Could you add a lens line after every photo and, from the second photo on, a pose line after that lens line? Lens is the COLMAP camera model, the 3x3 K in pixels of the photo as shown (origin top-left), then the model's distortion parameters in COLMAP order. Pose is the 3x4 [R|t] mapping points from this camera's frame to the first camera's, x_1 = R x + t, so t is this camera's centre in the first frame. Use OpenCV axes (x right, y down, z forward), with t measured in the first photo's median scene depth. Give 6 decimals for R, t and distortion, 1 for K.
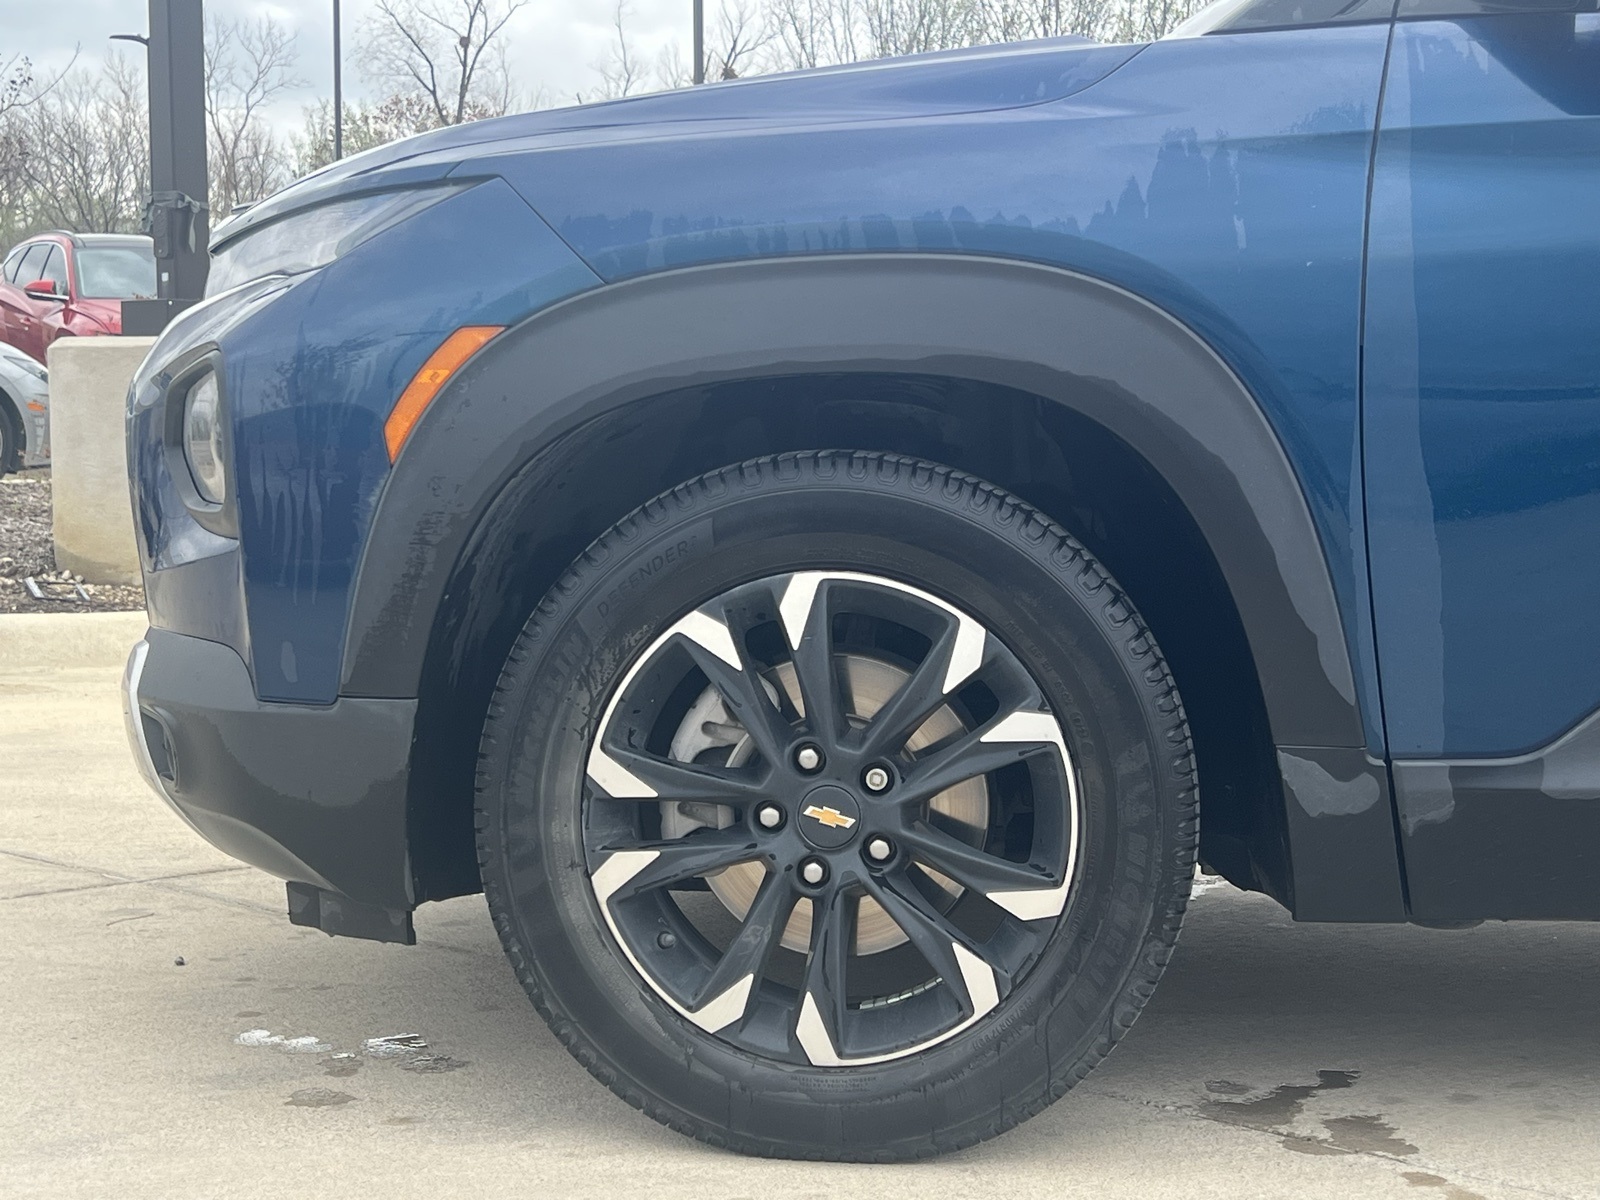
lens RADIAL K [[2453.4, 0, 794.8], [0, 2453.4, 609.1], [0, 0, 1]] dist [0.220161, -0.806056]
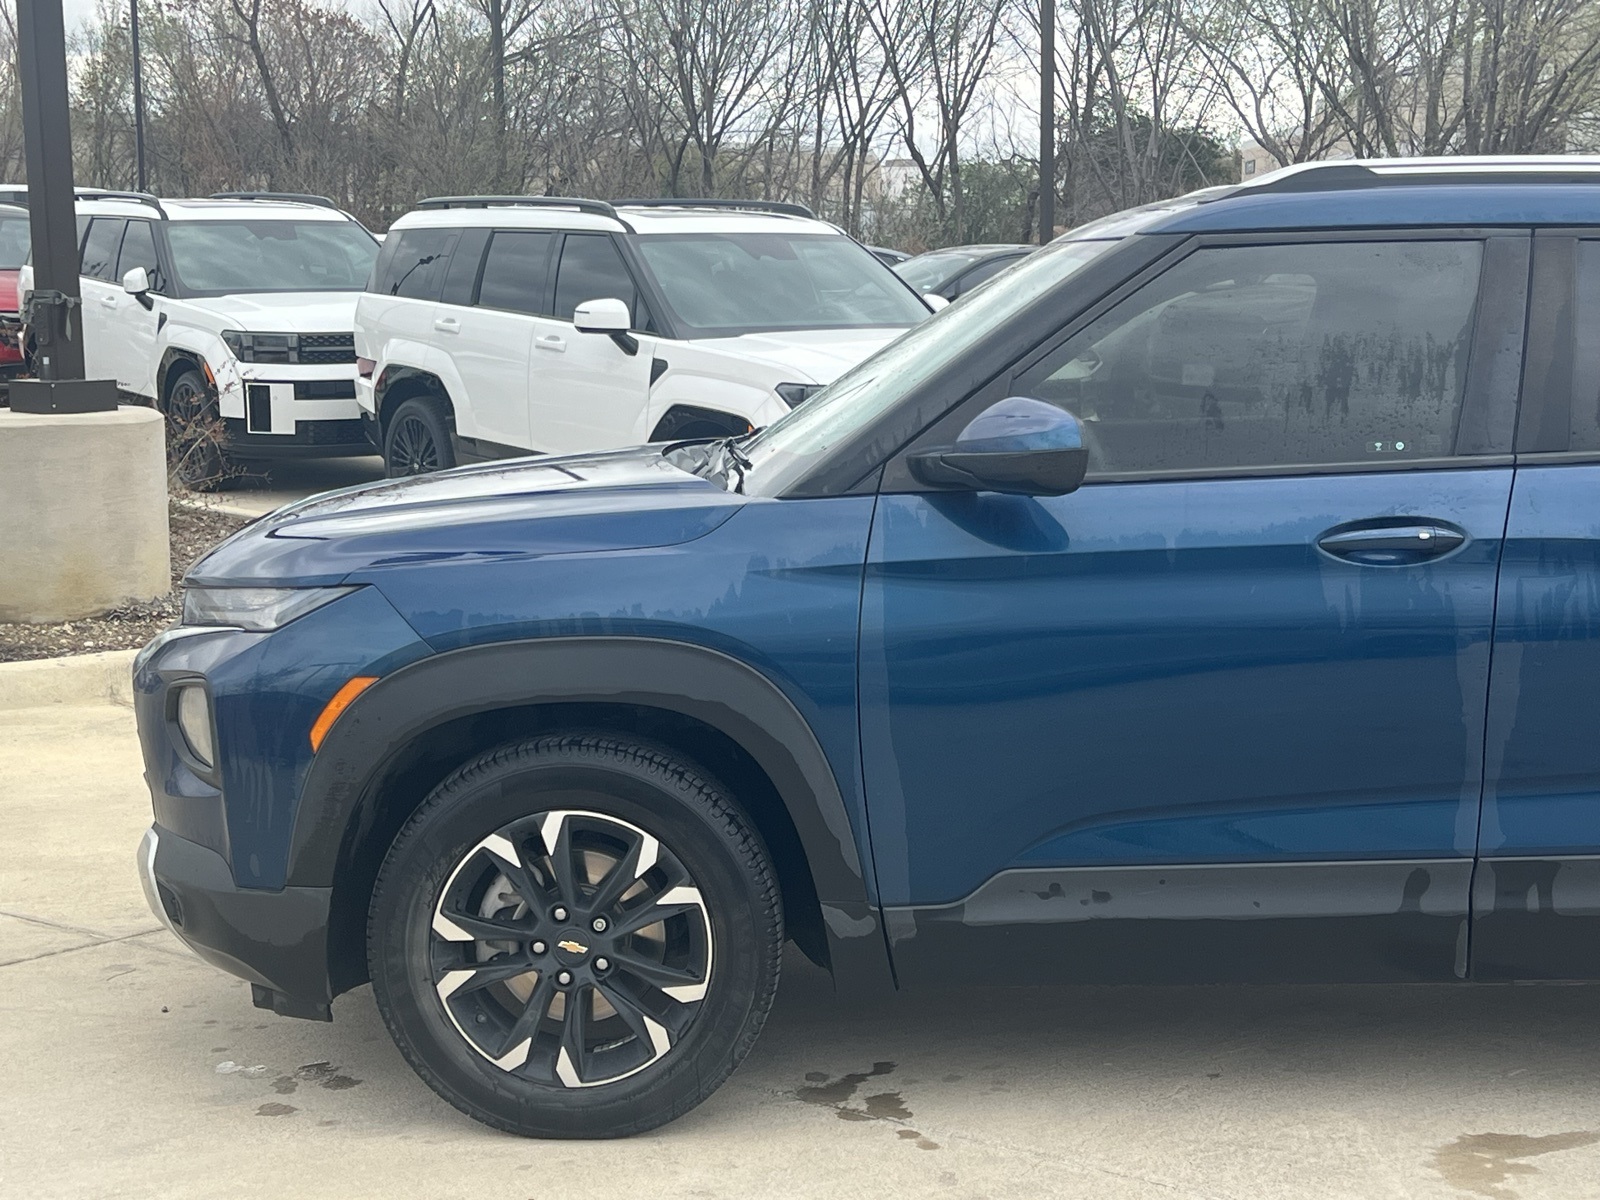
lens RADIAL K [[2453.4, 0, 794.8], [0, 2453.4, 609.1], [0, 0, 1]] dist [0.220161, -0.806056]
pose [[0.996989, -0.024573, 0.073553, 0.048262], [0.020409, 0.998175, 0.056838, -0.252114], [-0.074816, -0.055166, 0.995670, -0.750141]]
